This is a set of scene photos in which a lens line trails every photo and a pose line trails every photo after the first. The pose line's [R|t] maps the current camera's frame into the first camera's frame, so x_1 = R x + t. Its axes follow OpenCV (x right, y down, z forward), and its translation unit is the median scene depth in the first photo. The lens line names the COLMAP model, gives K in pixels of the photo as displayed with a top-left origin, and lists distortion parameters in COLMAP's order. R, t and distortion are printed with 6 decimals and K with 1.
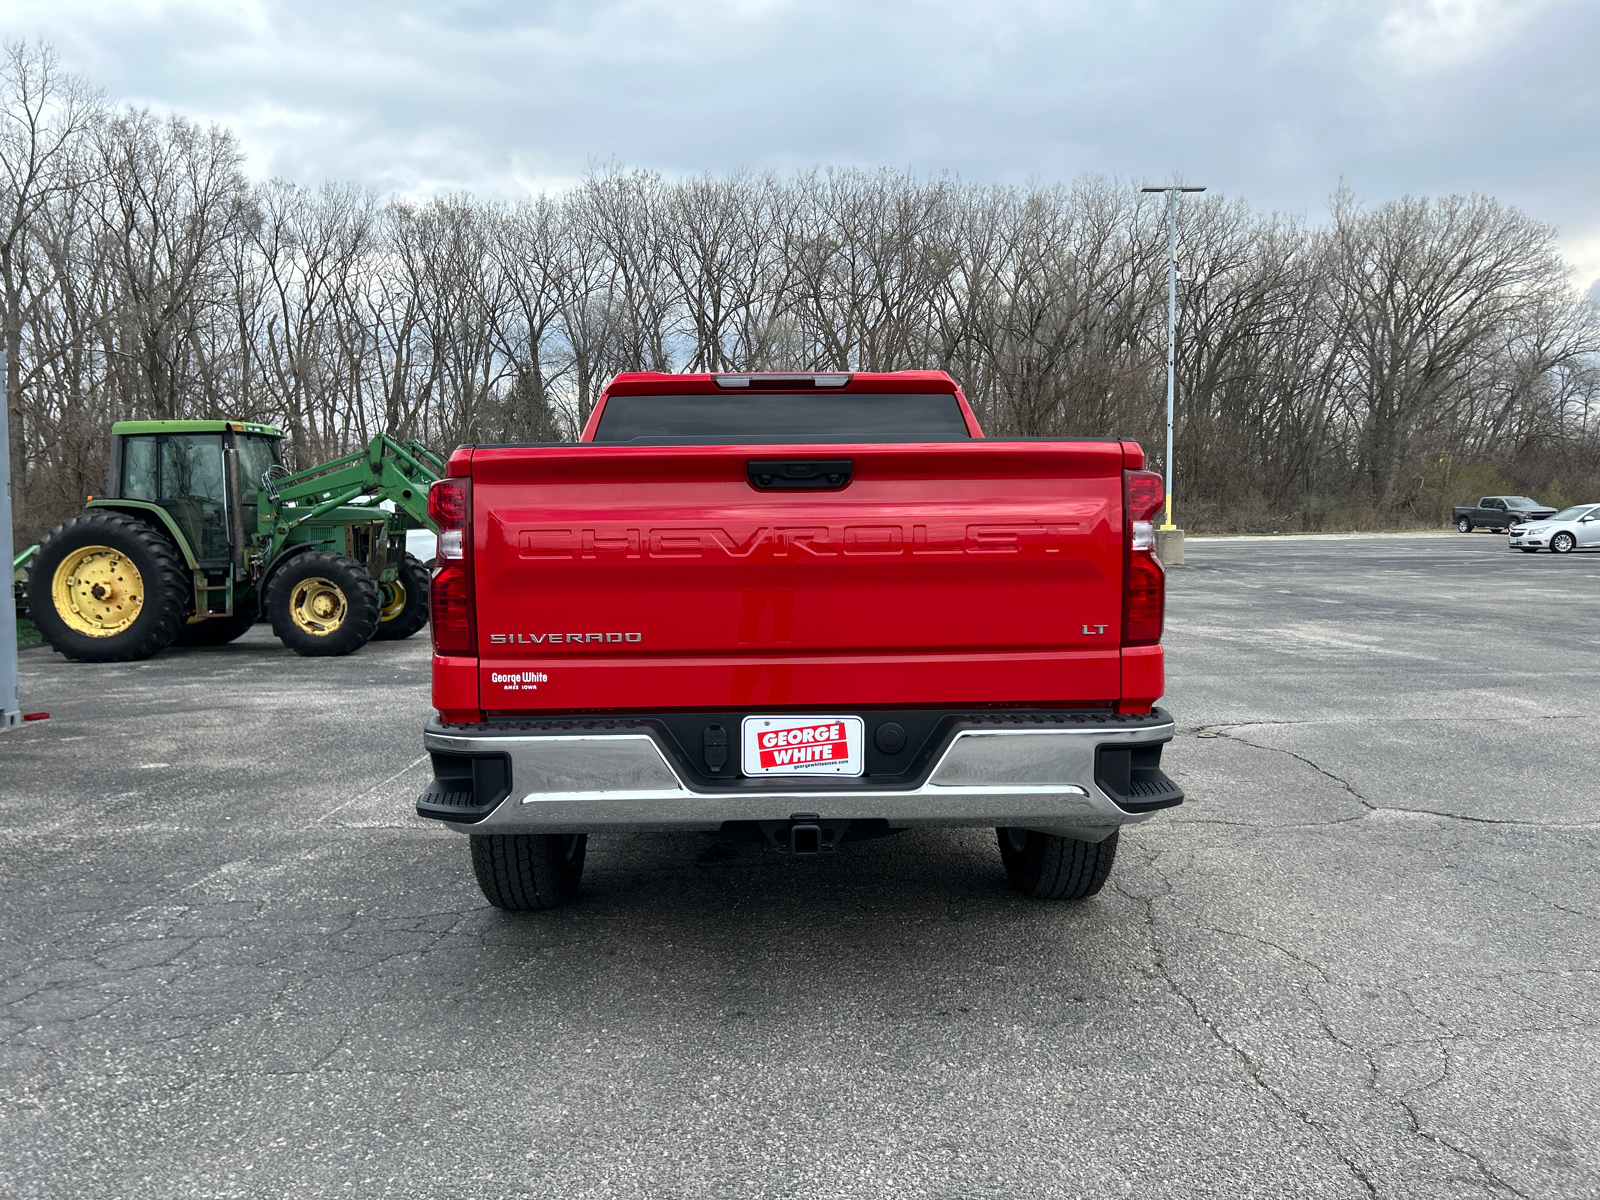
lens RADIAL K [[1204.4, 0, 788.8], [0, 1204.4, 593.4], [0, 0, 1]] dist [0.046310, -0.042799]
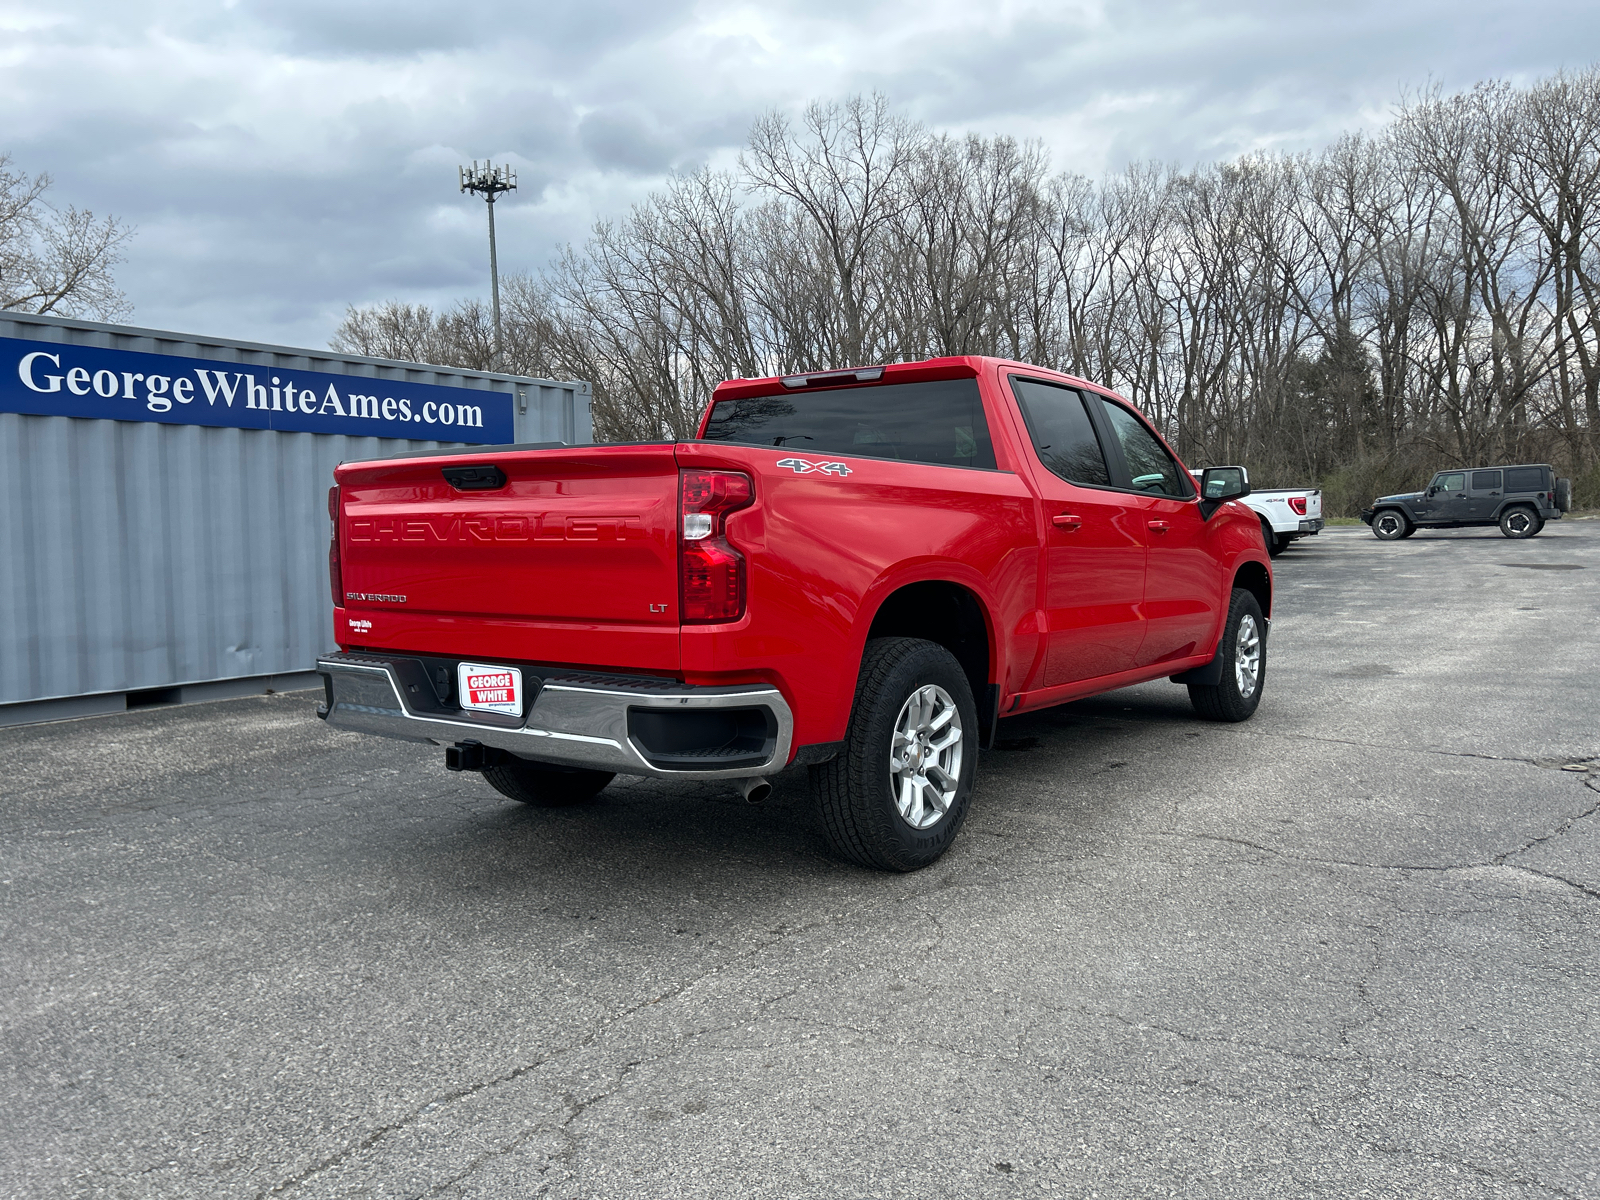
lens RADIAL K [[1204.4, 0, 801.5], [0, 1204.4, 603.3], [0, 0, 1]] dist [0.046310, -0.042799]
pose [[0.792361, 0.042608, -0.608563, 0.633443], [-0.022934, 0.998933, 0.040079, -0.014395], [0.609621, -0.017800, 0.792493, 0.107937]]
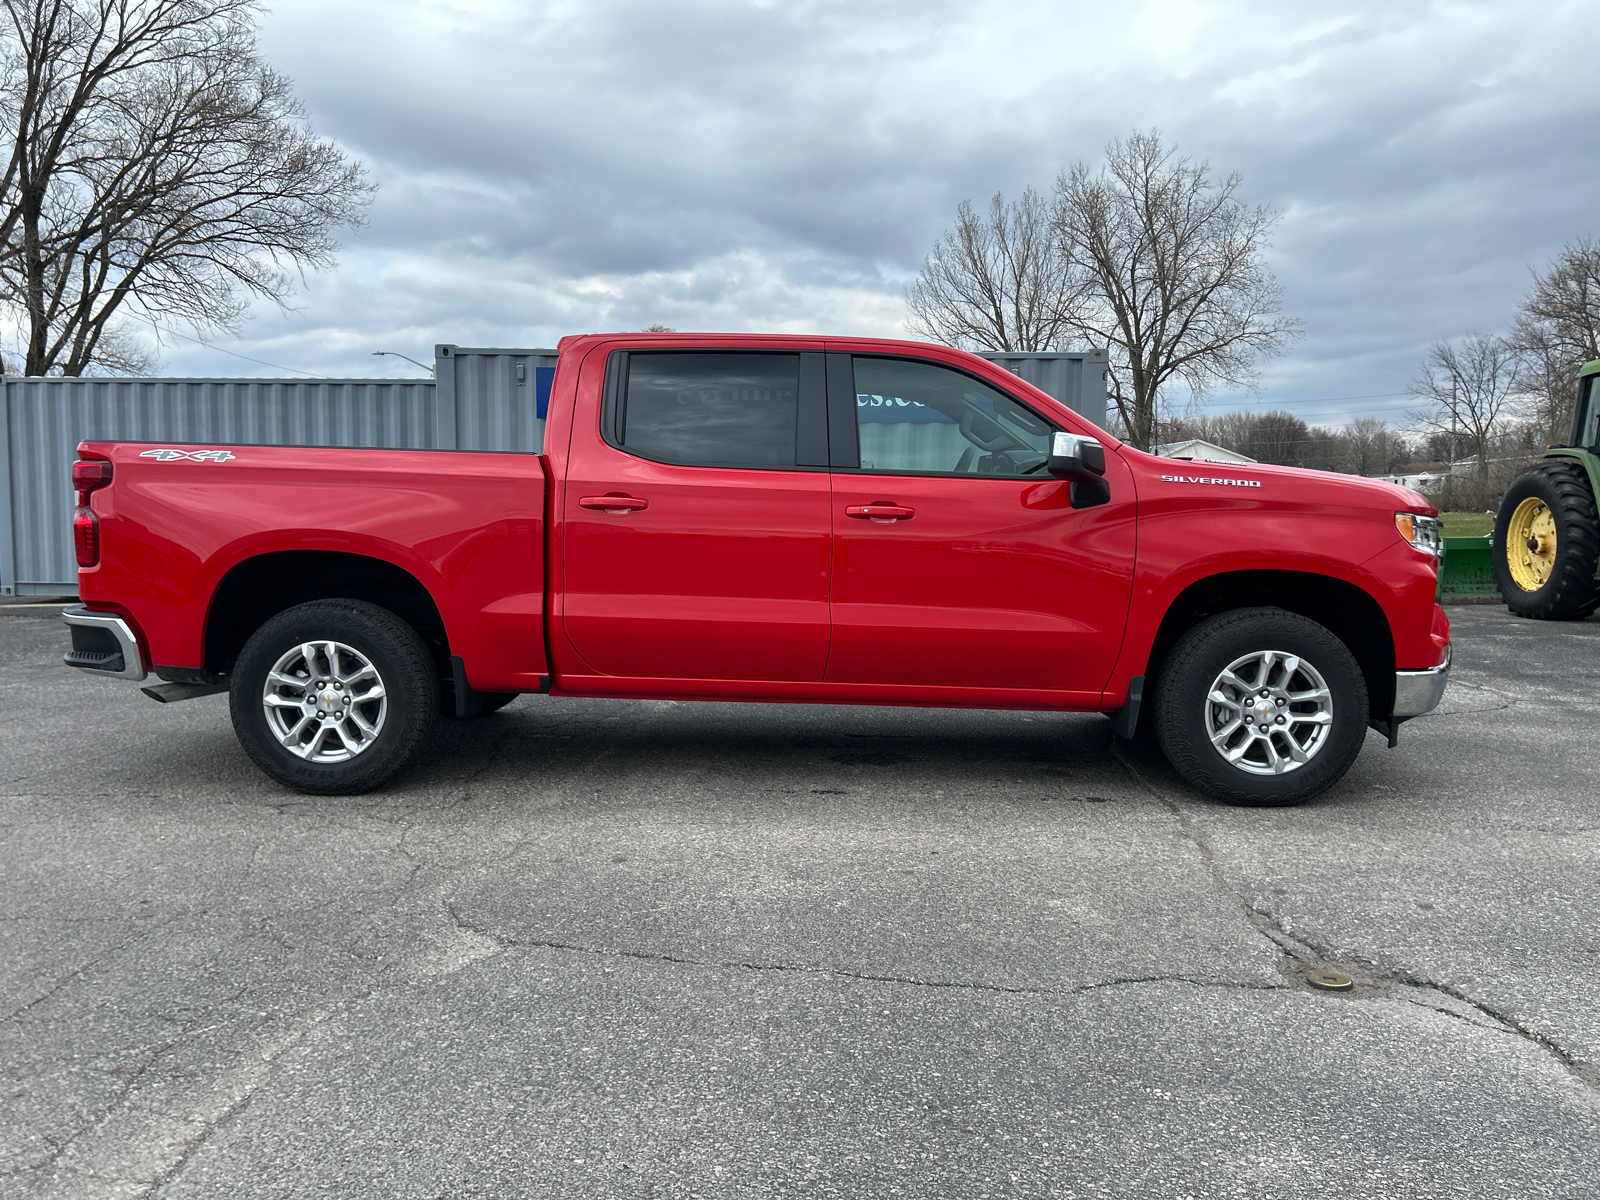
lens RADIAL K [[1204.4, 0, 804.3], [0, 1204.4, 598.5], [0, 0, 1]] dist [0.046310, -0.042799]
pose [[-0.044668, 0.093435, -0.994623, 1.140102], [-0.048572, 0.994236, 0.095580, -0.069995], [0.997820, 0.052580, -0.039872, 1.235631]]
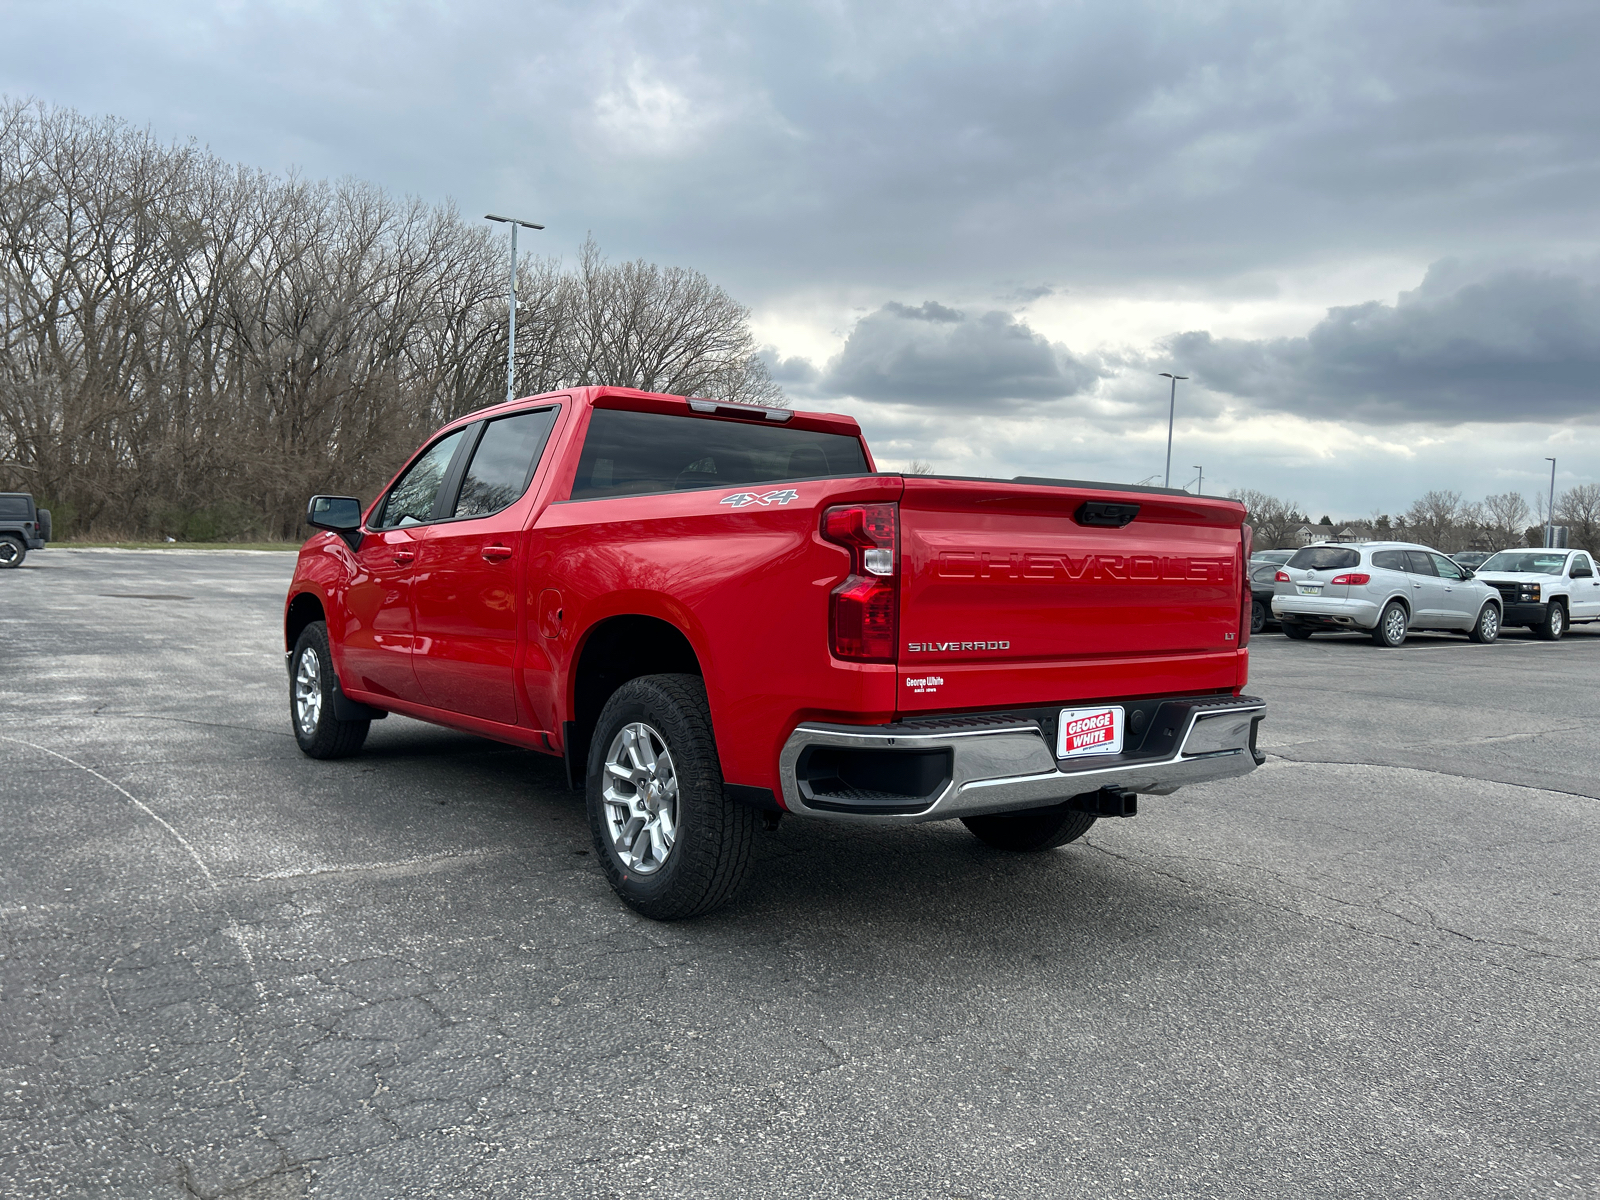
lens RADIAL K [[1204.4, 0, 796.0], [0, 1204.4, 595.3], [0, 0, 1]] dist [0.046310, -0.042799]
pose [[0.808651, 0.015729, 0.588078, -0.583052], [-0.009074, 0.999857, -0.014265, 0.003874], [-0.588218, 0.006199, 0.808678, 0.099618]]
